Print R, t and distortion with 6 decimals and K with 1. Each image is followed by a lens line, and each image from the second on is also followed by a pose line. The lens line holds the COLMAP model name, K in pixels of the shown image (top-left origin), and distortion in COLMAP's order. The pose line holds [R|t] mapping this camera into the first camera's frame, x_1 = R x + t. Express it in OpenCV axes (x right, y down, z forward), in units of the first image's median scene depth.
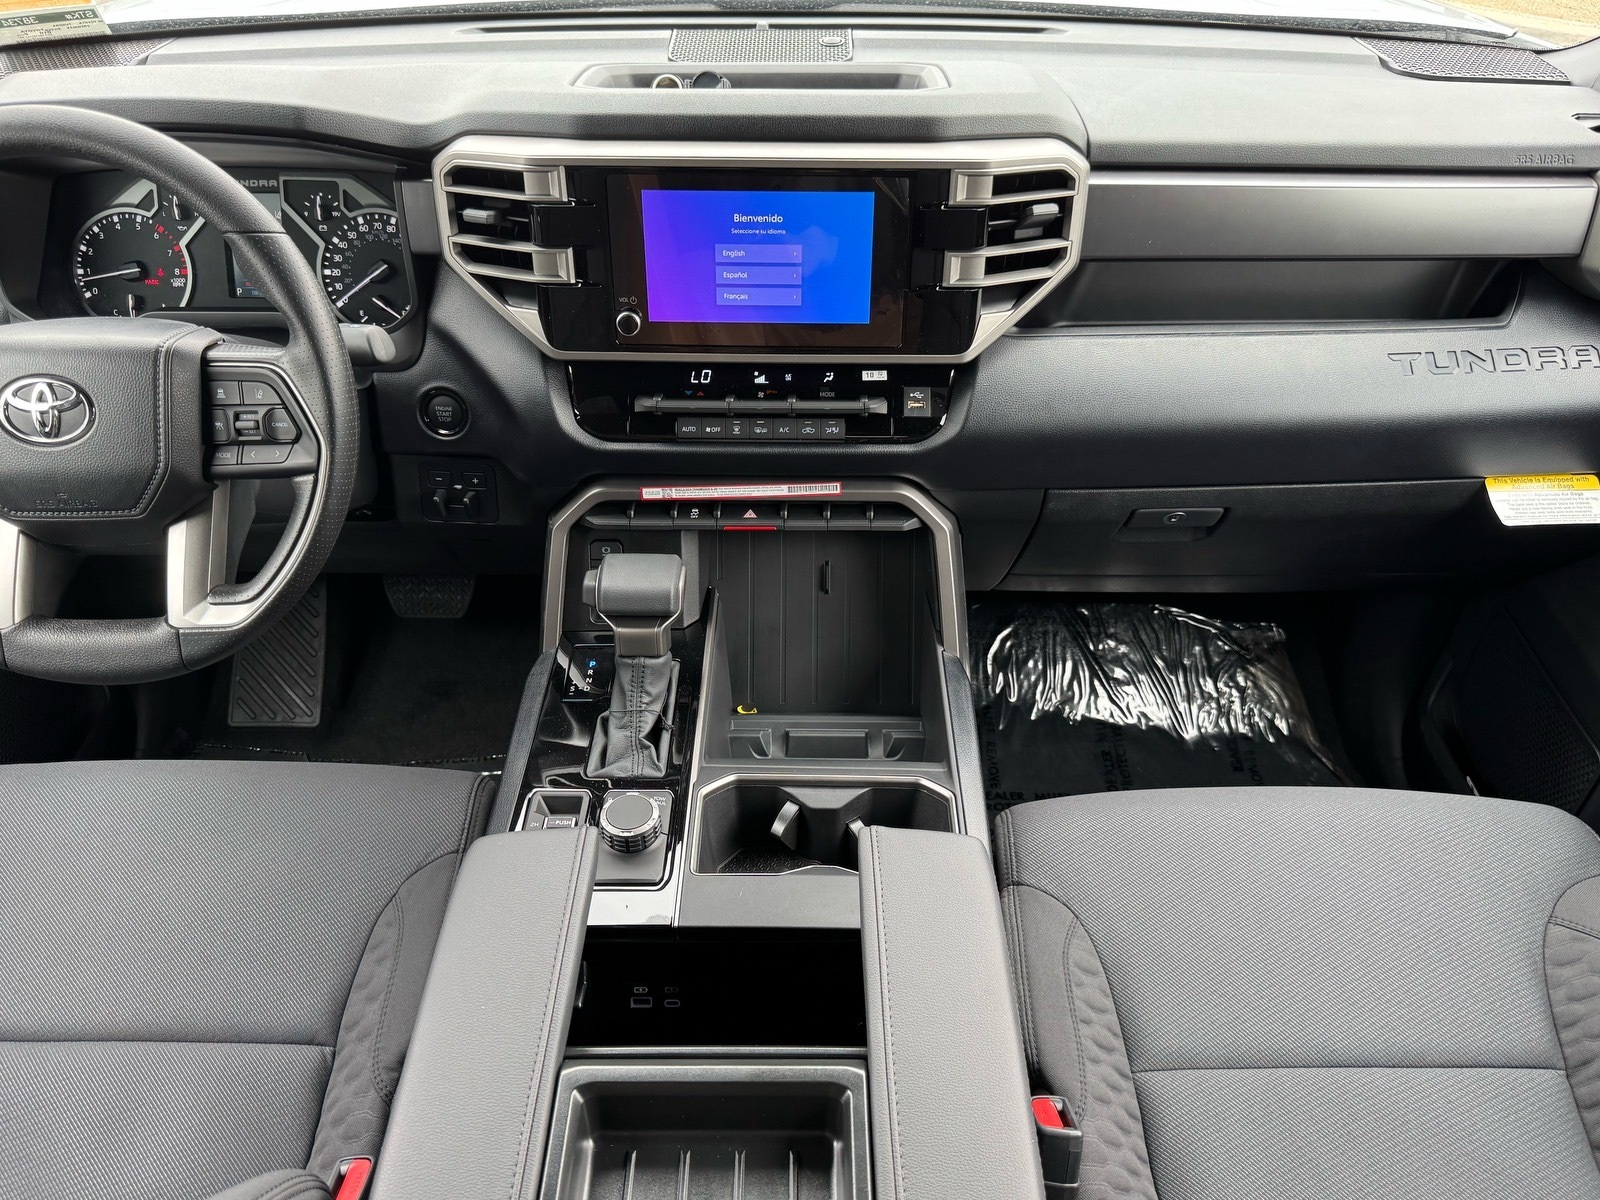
lens RADIAL K [[1235.2, 0, 794.8], [0, 1235.2, 617.2], [0, 0, 1]] dist [0.059198, -0.071541]
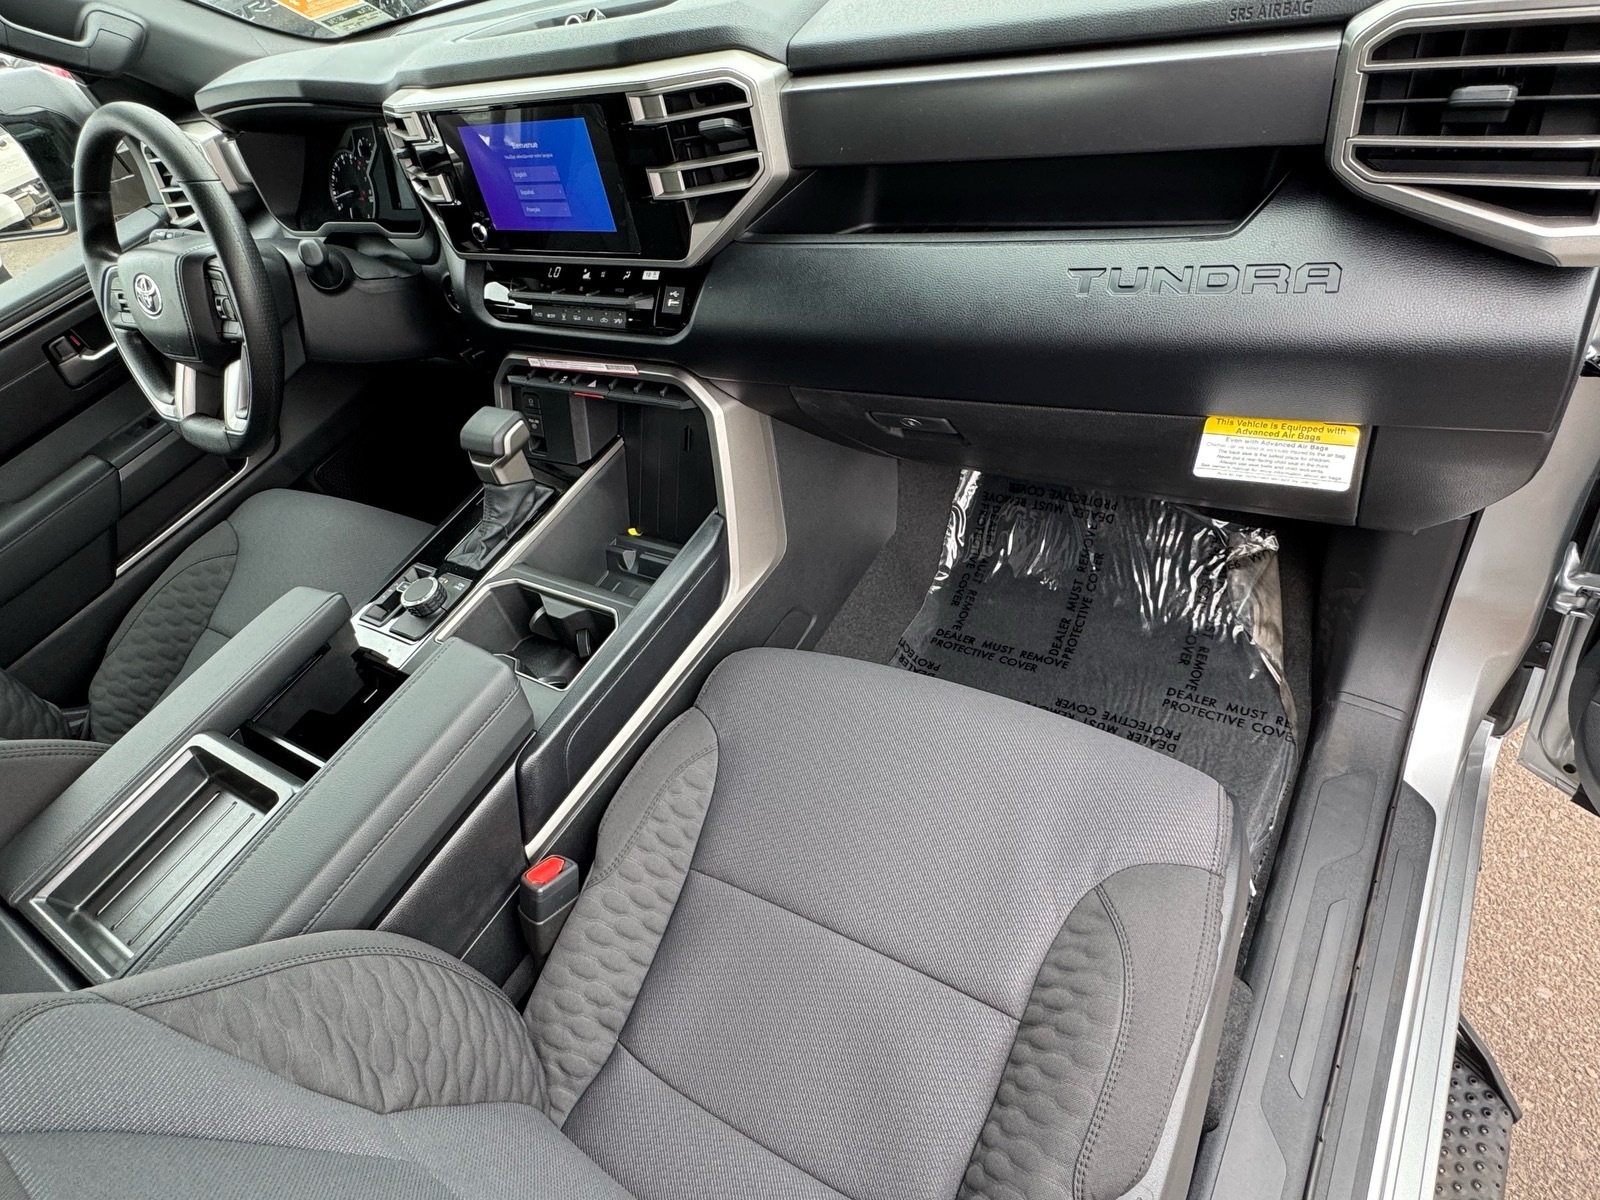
lens RADIAL K [[906.9, 0, 796.2], [0, 906.9, 599.4], [0, 0, 1]] dist [0.001168, 0.003705]
pose [[0.833012, 0.208787, -0.512346, 0.712615], [-0.099907, 0.967602, 0.231873, -0.112907], [0.544159, -0.141966, 0.826884, 0.315173]]
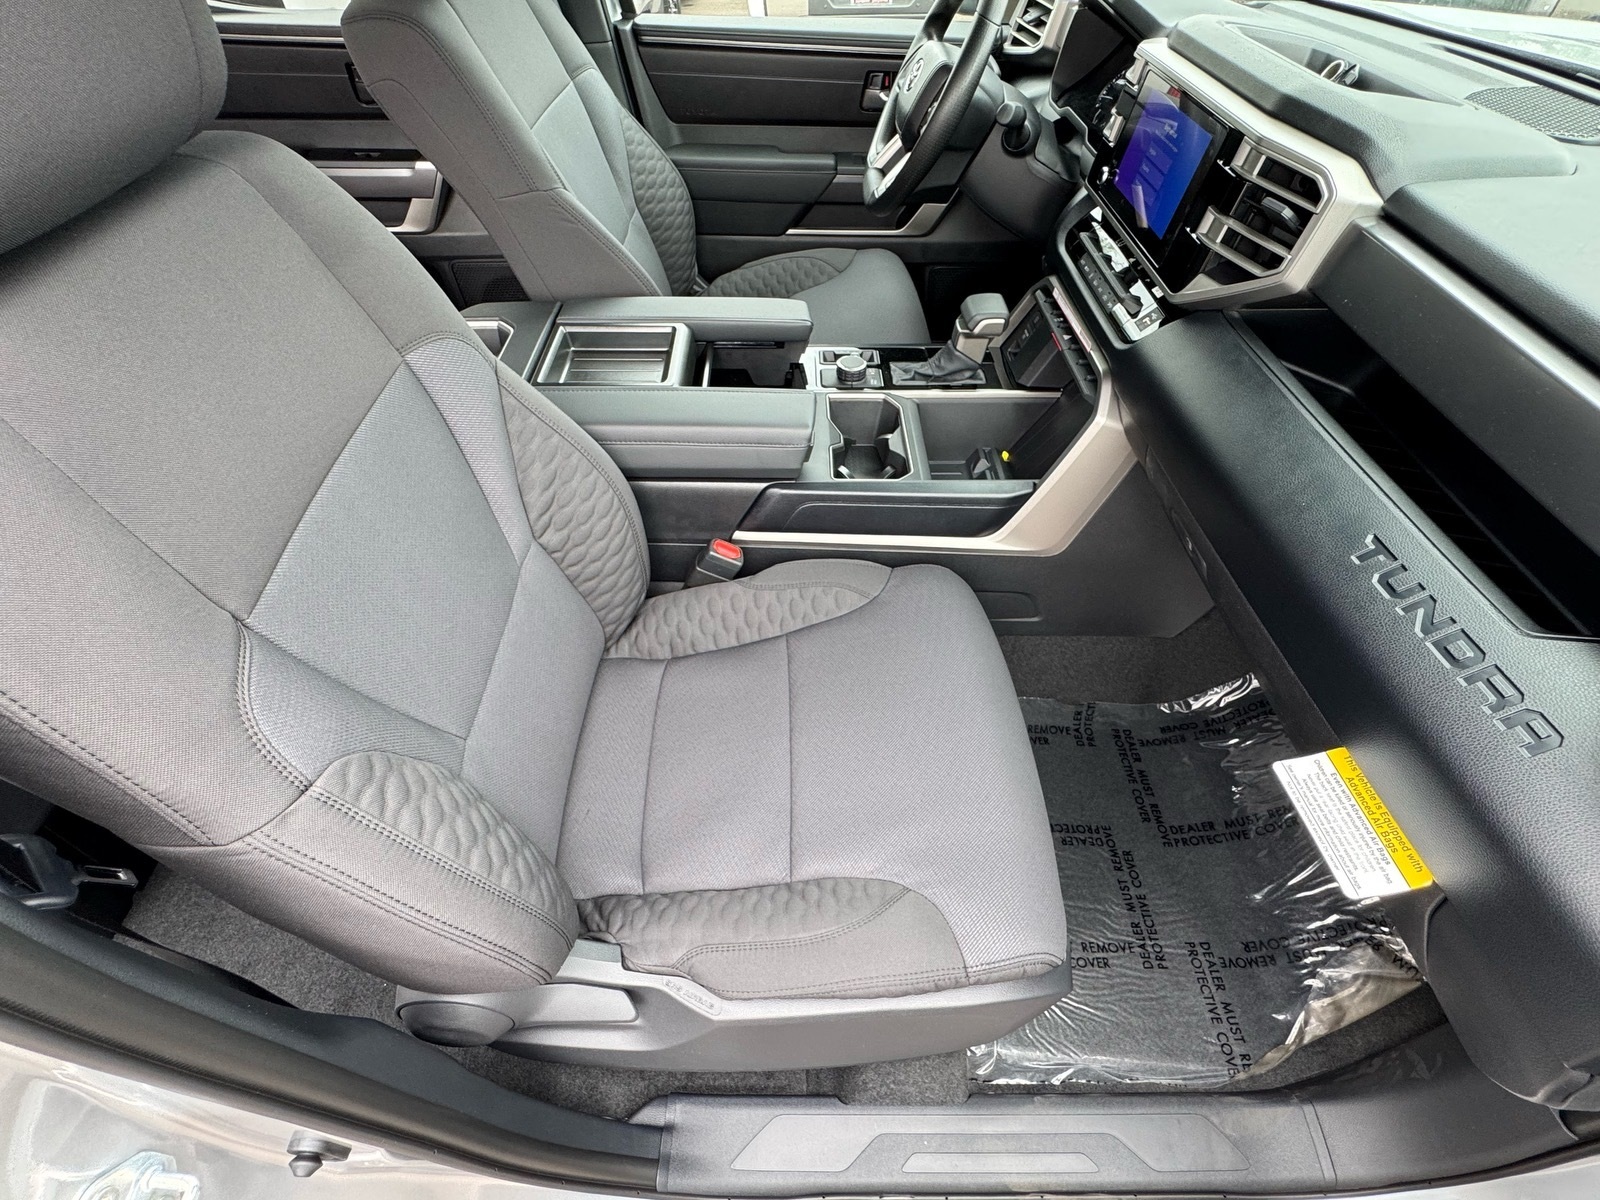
lens RADIAL K [[770.1, 0, 798.6], [0, 770.1, 599.4], [0, 0, 1]] dist [-0.001590, 0.001489]
pose [[0.023115, 0.723612, -0.689820, 0.886988], [-0.630706, 0.545919, 0.551527, -0.233065], [0.775677, 0.422325, 0.469005, 0.463037]]
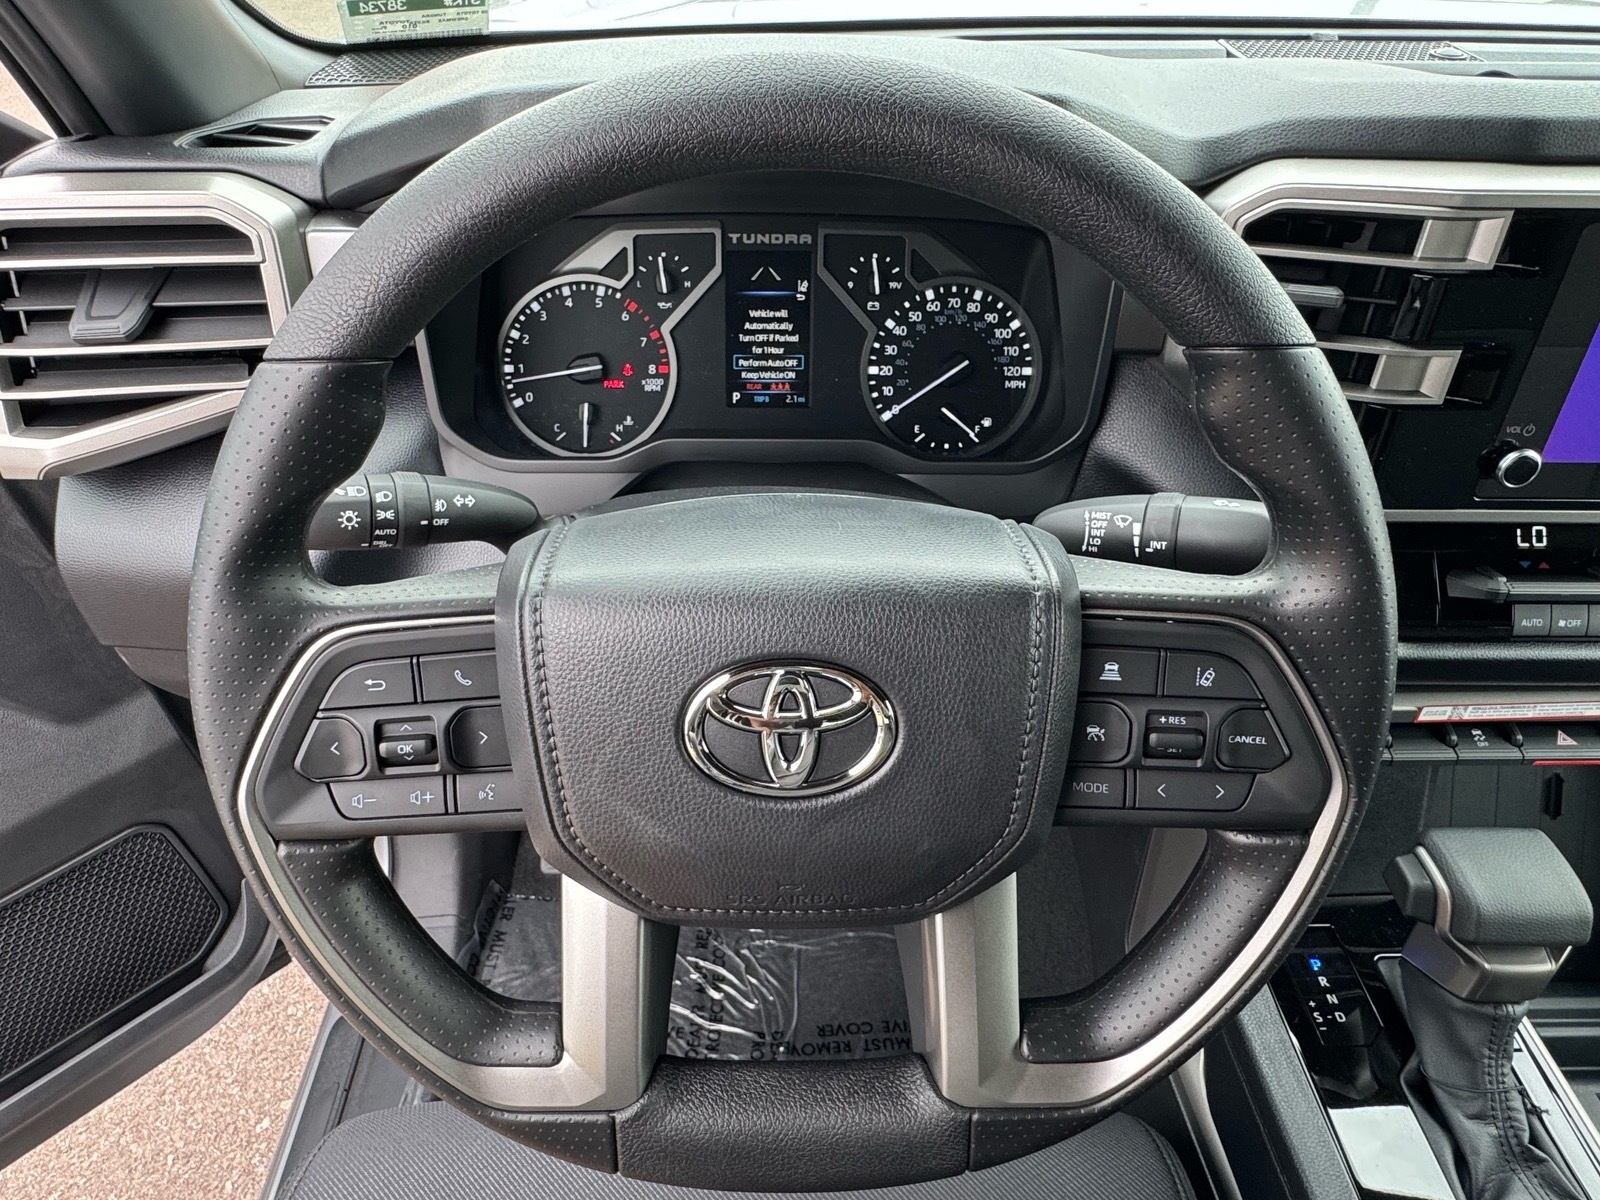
lens RADIAL K [[979.6, 0, 769.3], [0, 979.6, 600.6], [0, 0, 1]] dist [0.009013, -0.007291]
pose [[0.999516, -0.005677, 0.030579, -0.503569], [0.005228, 0.999878, 0.014751, -0.177085], [-0.030659, -0.014584, 0.999423, 0.516649]]
